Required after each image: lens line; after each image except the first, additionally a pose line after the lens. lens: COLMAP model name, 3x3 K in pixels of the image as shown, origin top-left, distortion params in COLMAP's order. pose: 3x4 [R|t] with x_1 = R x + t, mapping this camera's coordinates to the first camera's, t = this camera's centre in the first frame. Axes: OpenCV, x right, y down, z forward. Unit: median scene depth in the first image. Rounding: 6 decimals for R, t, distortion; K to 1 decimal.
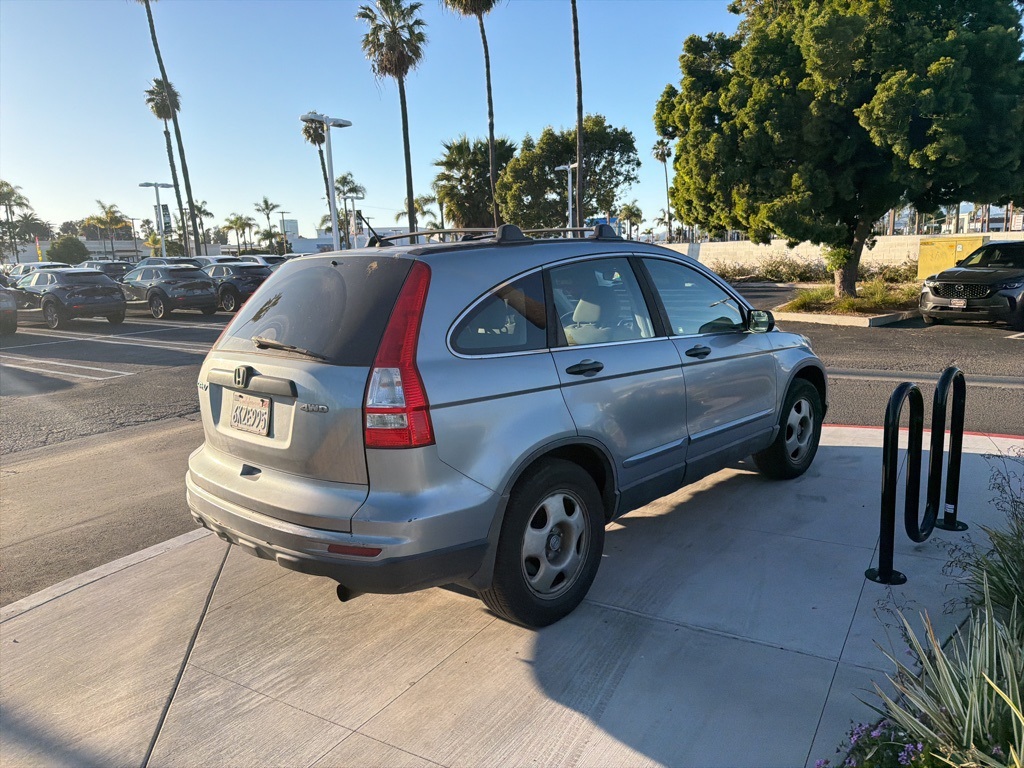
lens RADIAL K [[720.0, 0, 511.3], [0, 720.0, 387.1], [0, 0, 1]] dist [0.062649, -0.086217]
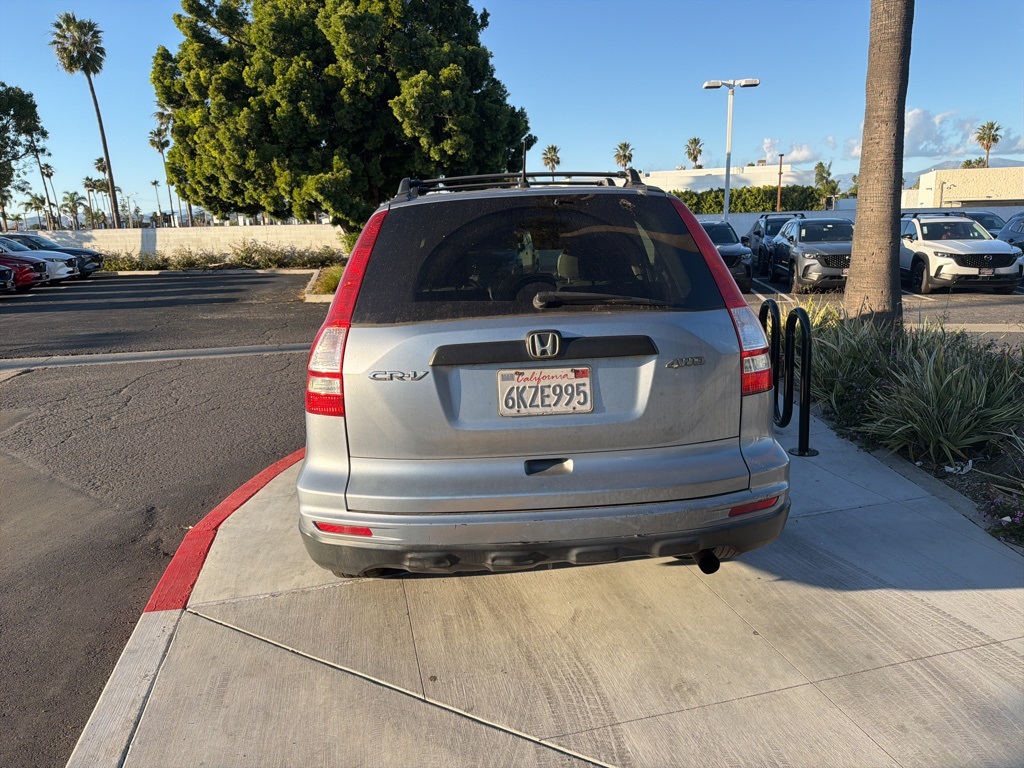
lens RADIAL K [[723.9, 0, 509.6], [0, 723.9, 385.8], [0, 0, 1]] dist [0.048242, -0.063110]
pose [[0.705897, -0.140970, 0.694145, -0.169166], [0.134887, 0.988815, 0.063642, -0.004412], [-0.695352, 0.048706, 0.717017, 0.087883]]
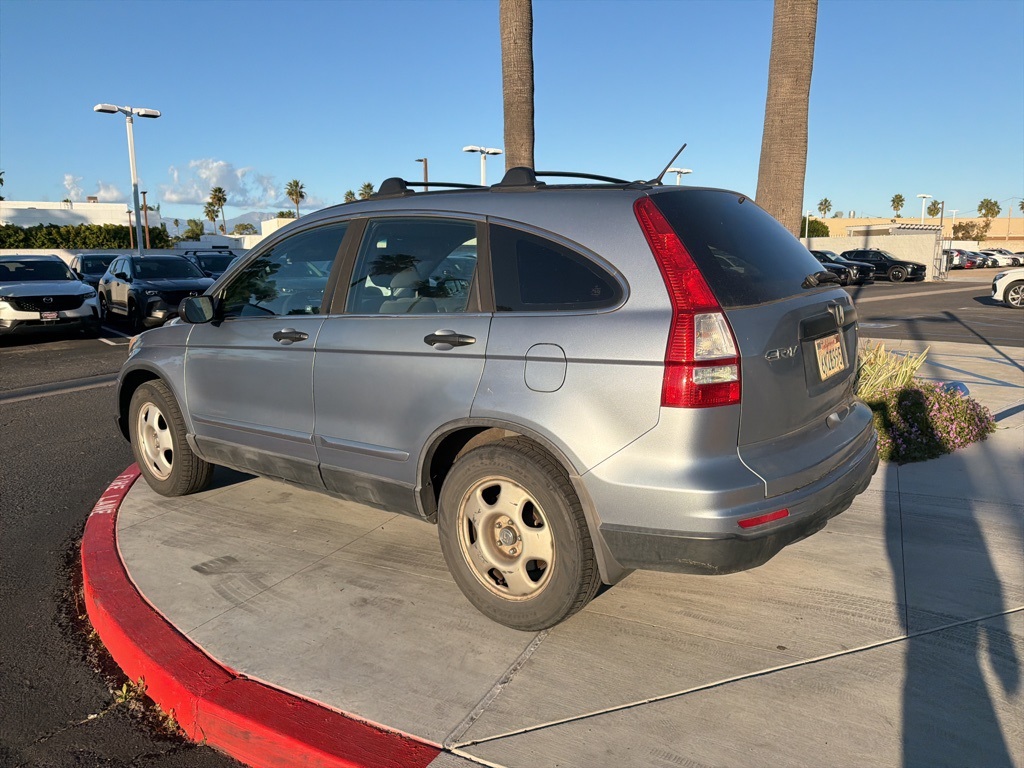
lens RADIAL K [[724.6, 0, 512.0], [0, 724.6, 384.0], [0, 0, 1]] dist [0.029579, -0.037612]
pose [[-0.087915, -0.141947, 0.985962, -0.226856], [0.196900, 0.967789, 0.156888, -0.028309], [-0.976474, 0.207929, -0.057134, 0.271446]]
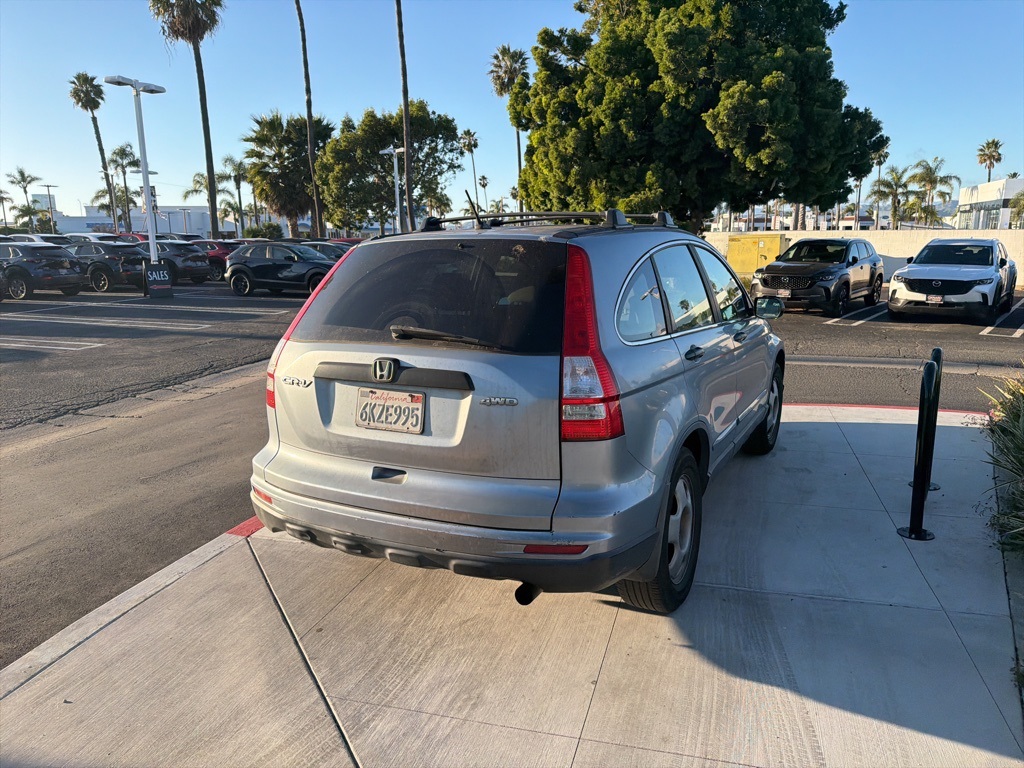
lens RADIAL K [[722.6, 0, 513.8], [0, 722.6, 387.6], [0, 0, 1]] dist [0.080645, -0.116134]
pose [[0.963351, -0.030141, 0.266544, -0.080528], [0.026098, 0.999485, 0.018696, -0.000834], [-0.266970, -0.011054, 0.963641, 0.016015]]
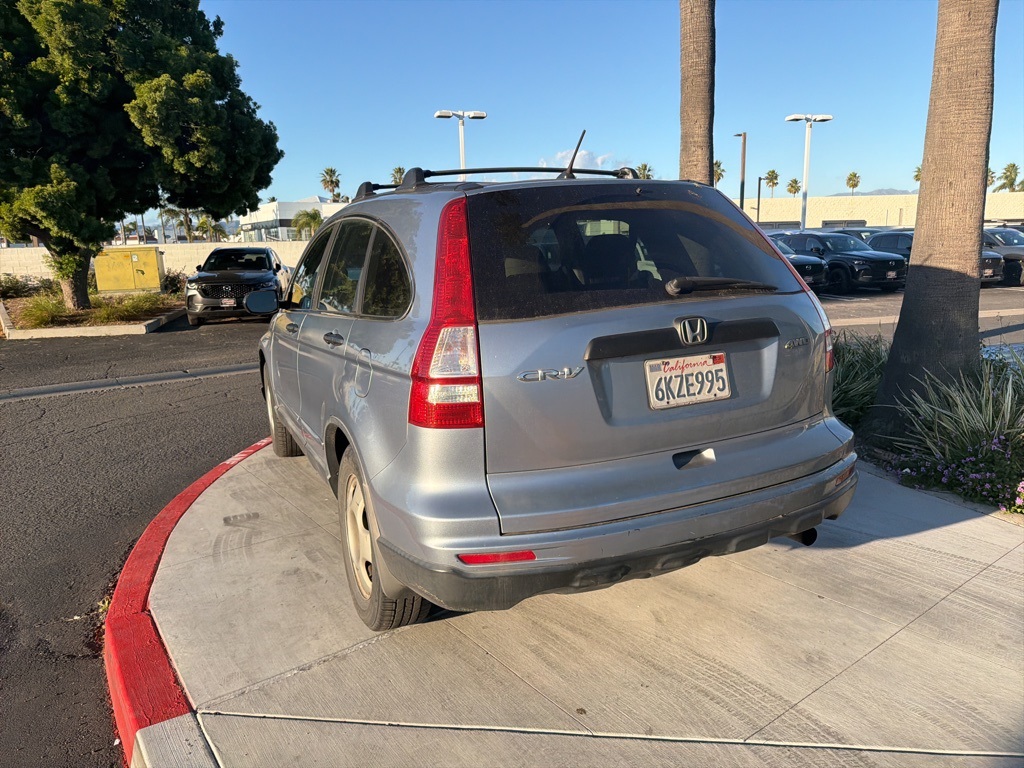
lens RADIAL K [[724.9, 0, 513.0], [0, 724.9, 379.7], [0, 0, 1]] dist [0.031619, -0.038129]
pose [[0.375290, -0.151999, 0.914360, -0.204942], [0.188289, 0.978397, 0.085363, -0.011600], [-0.907581, 0.140128, 0.395803, 0.162312]]
